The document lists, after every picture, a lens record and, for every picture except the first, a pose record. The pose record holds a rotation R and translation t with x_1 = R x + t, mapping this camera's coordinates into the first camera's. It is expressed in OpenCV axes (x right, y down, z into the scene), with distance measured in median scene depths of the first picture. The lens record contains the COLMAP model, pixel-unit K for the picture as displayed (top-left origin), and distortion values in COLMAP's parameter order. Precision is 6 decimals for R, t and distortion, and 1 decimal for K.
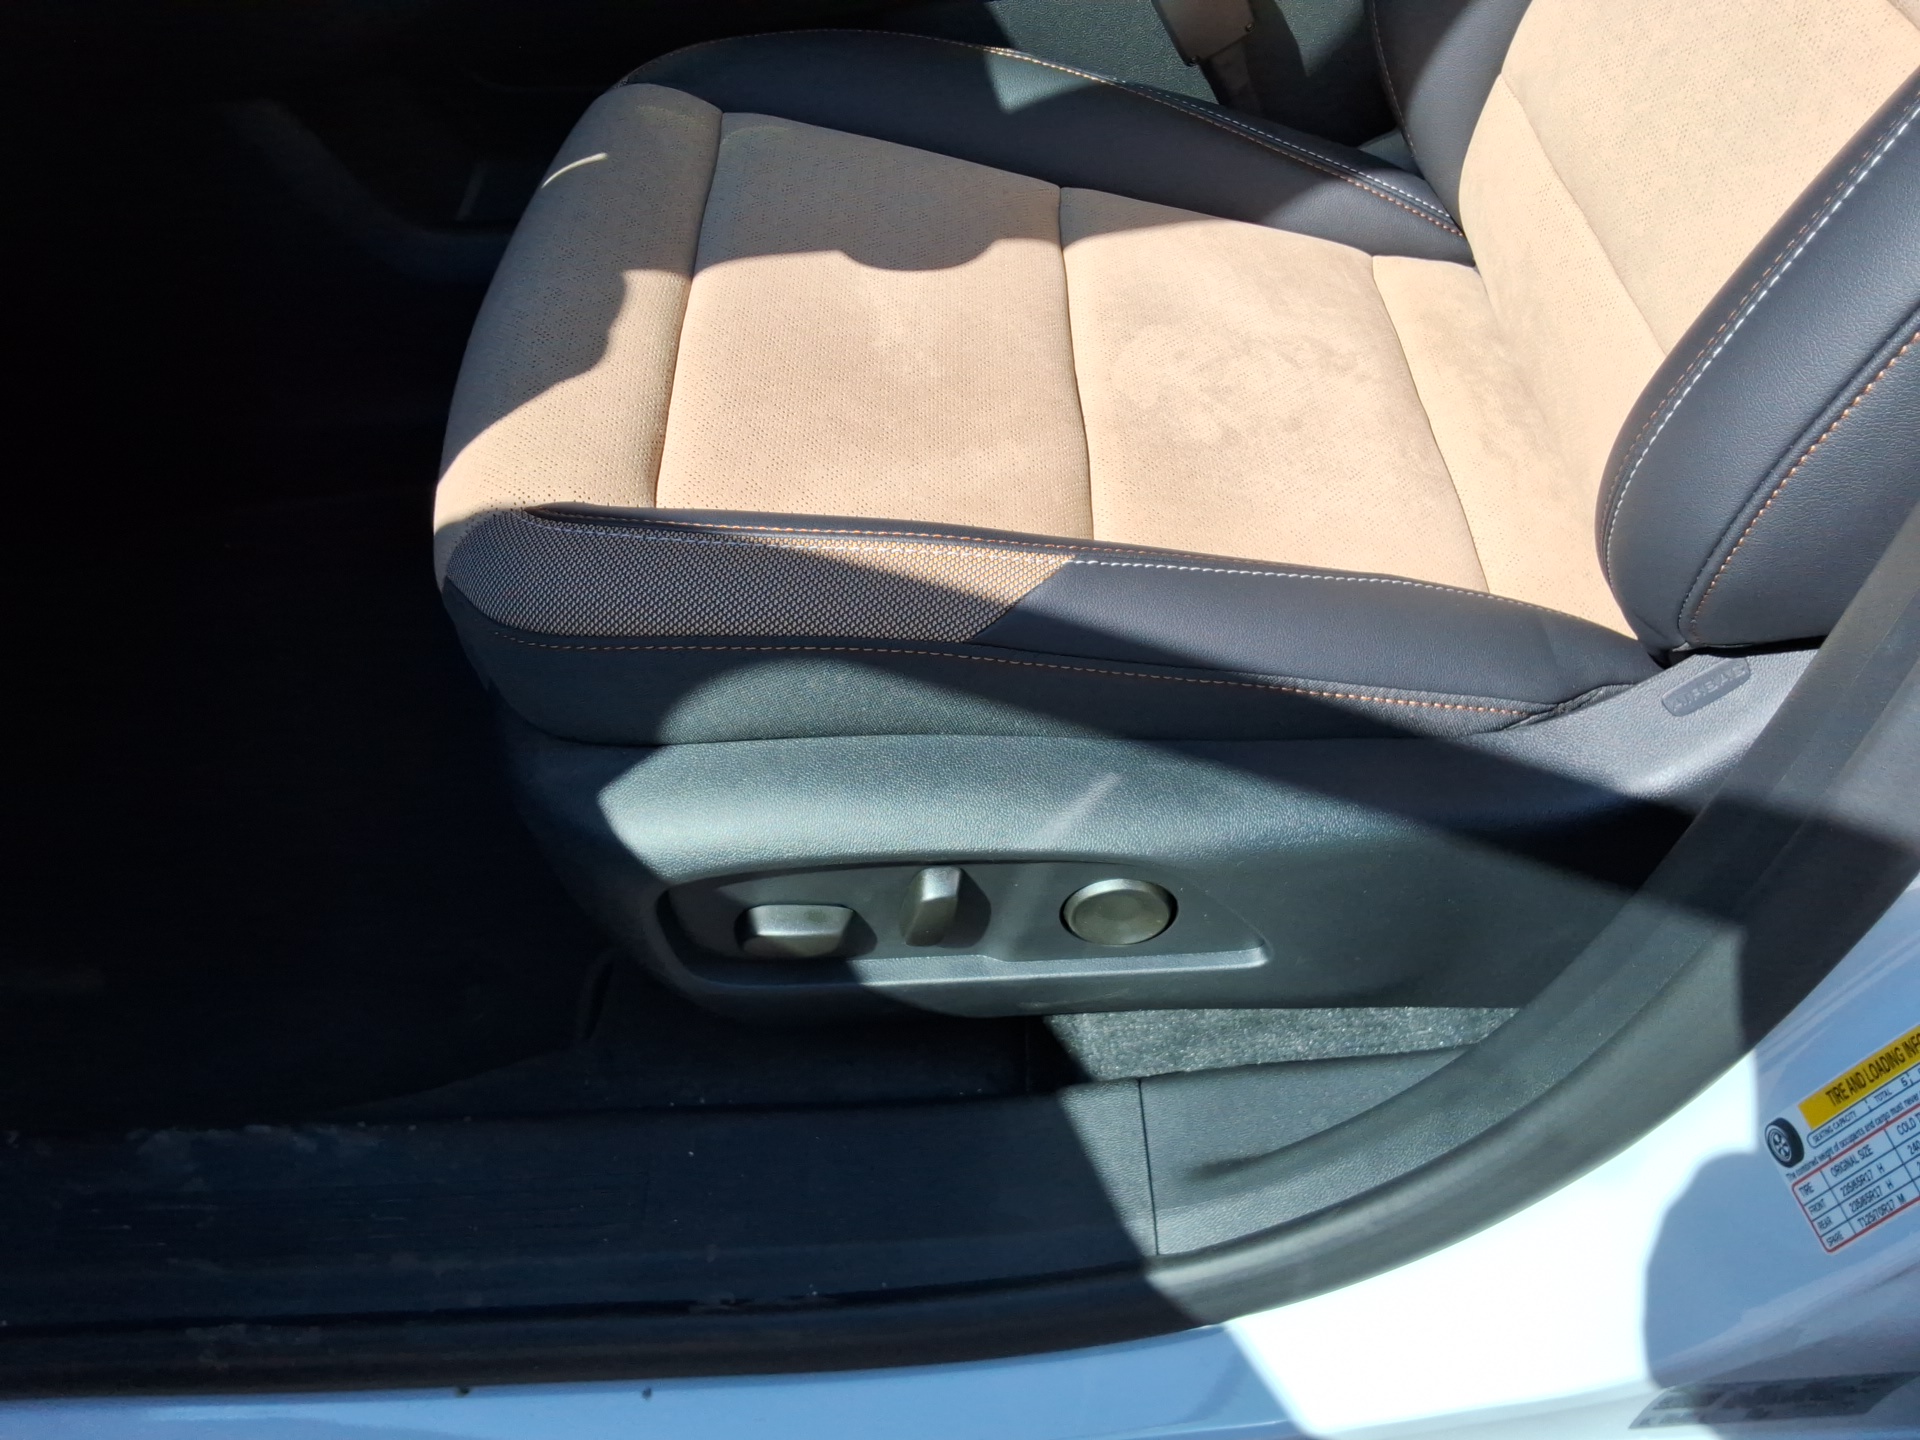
lens RADIAL K [[1567.7, 0, 960.0], [0, 1567.7, 720.0], [0, 0, 1]] dist [0.108640, -0.174221]
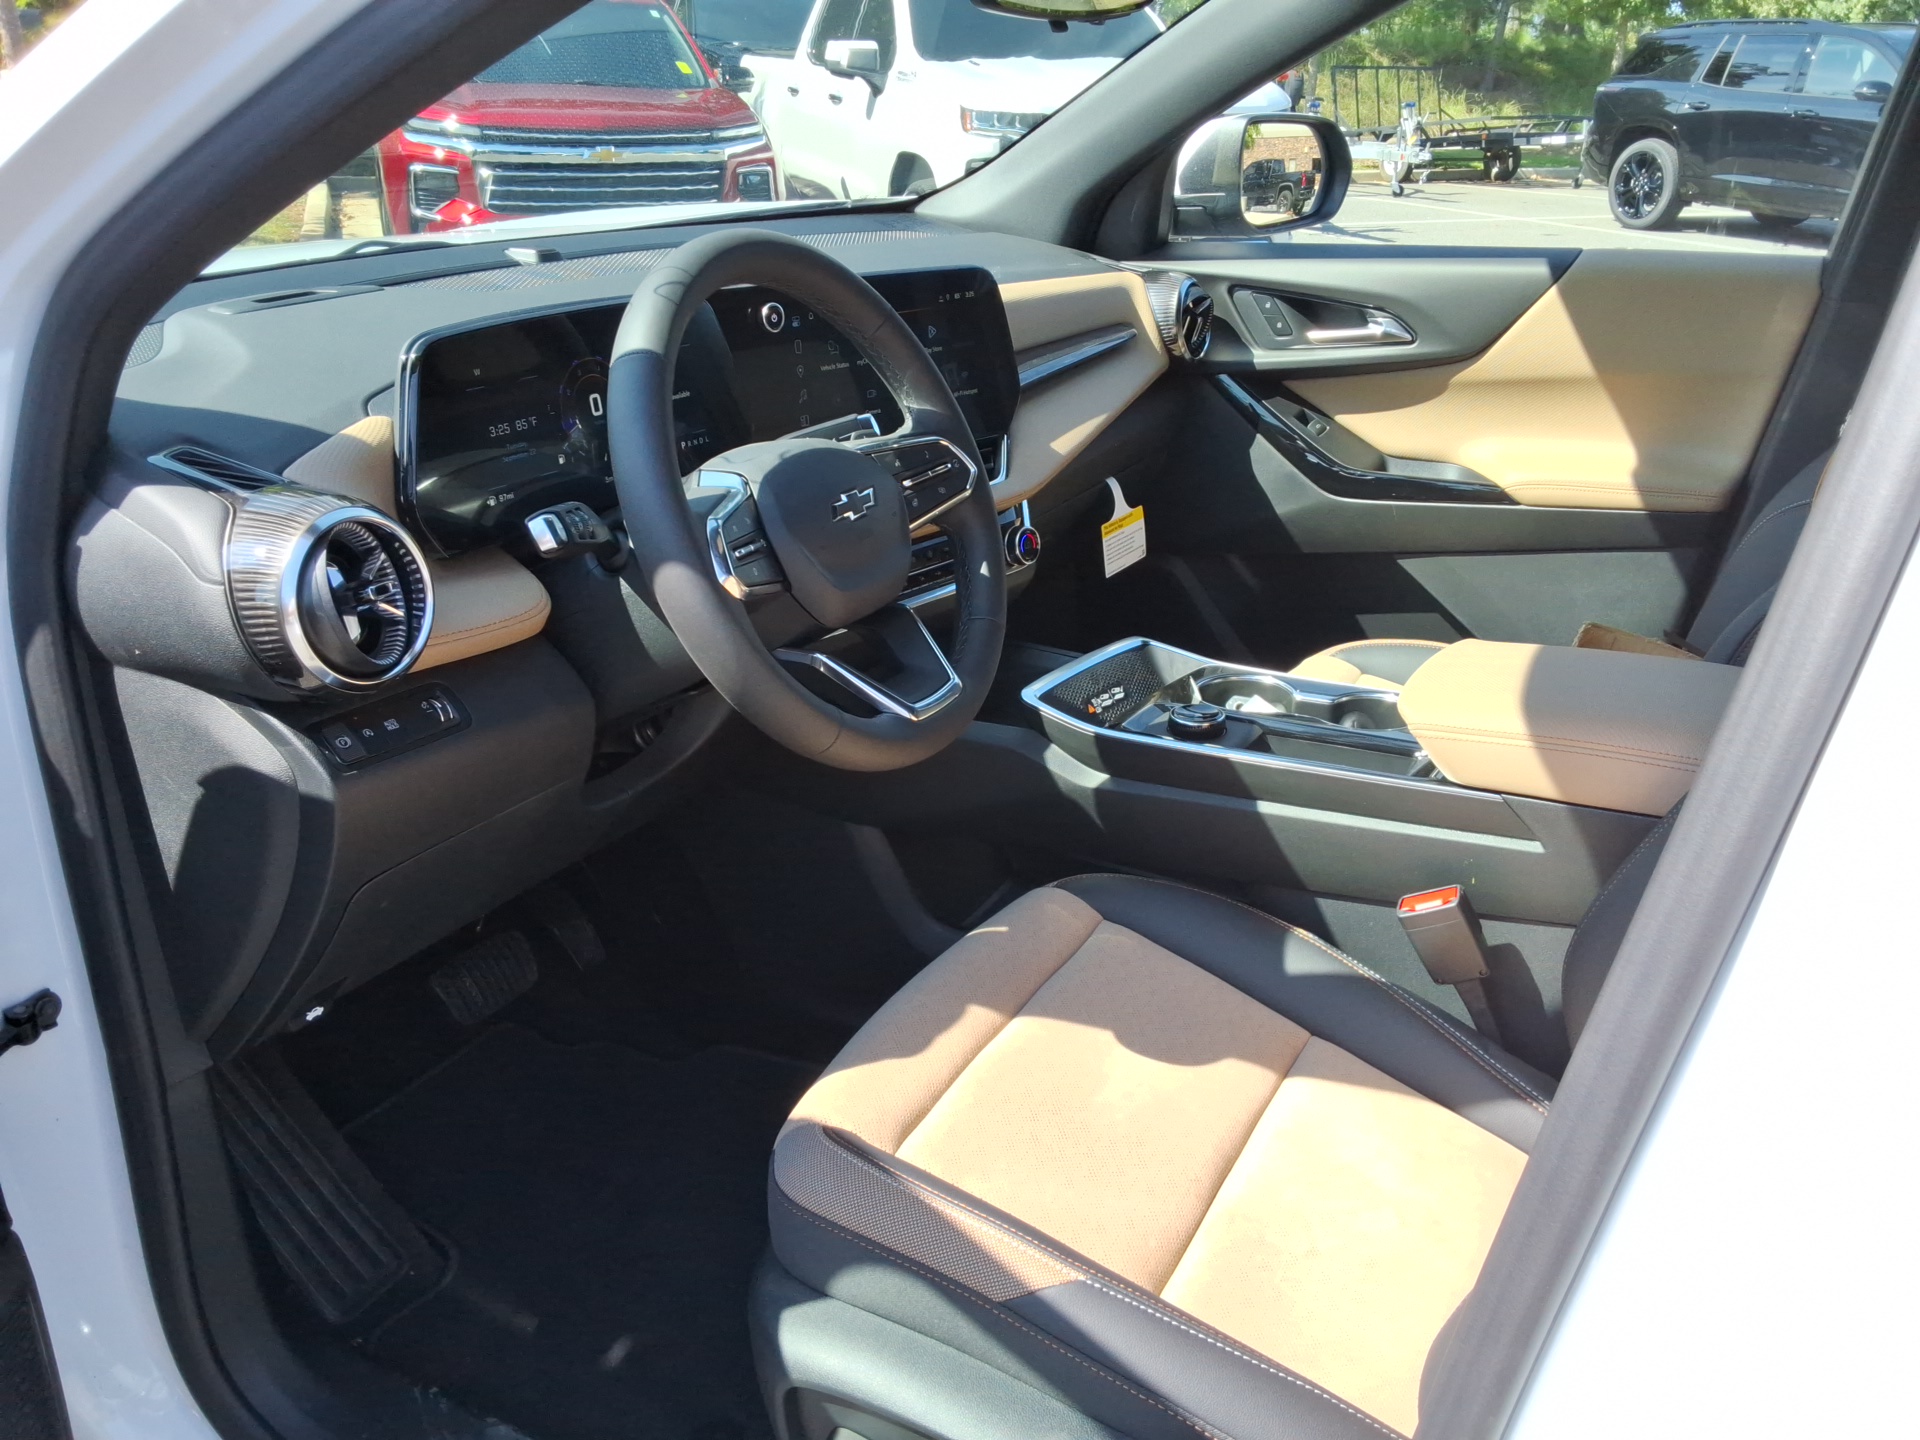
lens RADIAL K [[1567.7, 0, 960.0], [0, 1567.7, 720.0], [0, 0, 1]] dist [0.108640, -0.174221]
pose [[0.863236, 0.228461, -0.450143, 0.462137], [-0.385258, 0.874373, -0.295037, -0.063718], [0.326189, 0.428108, 0.842807, -0.506229]]
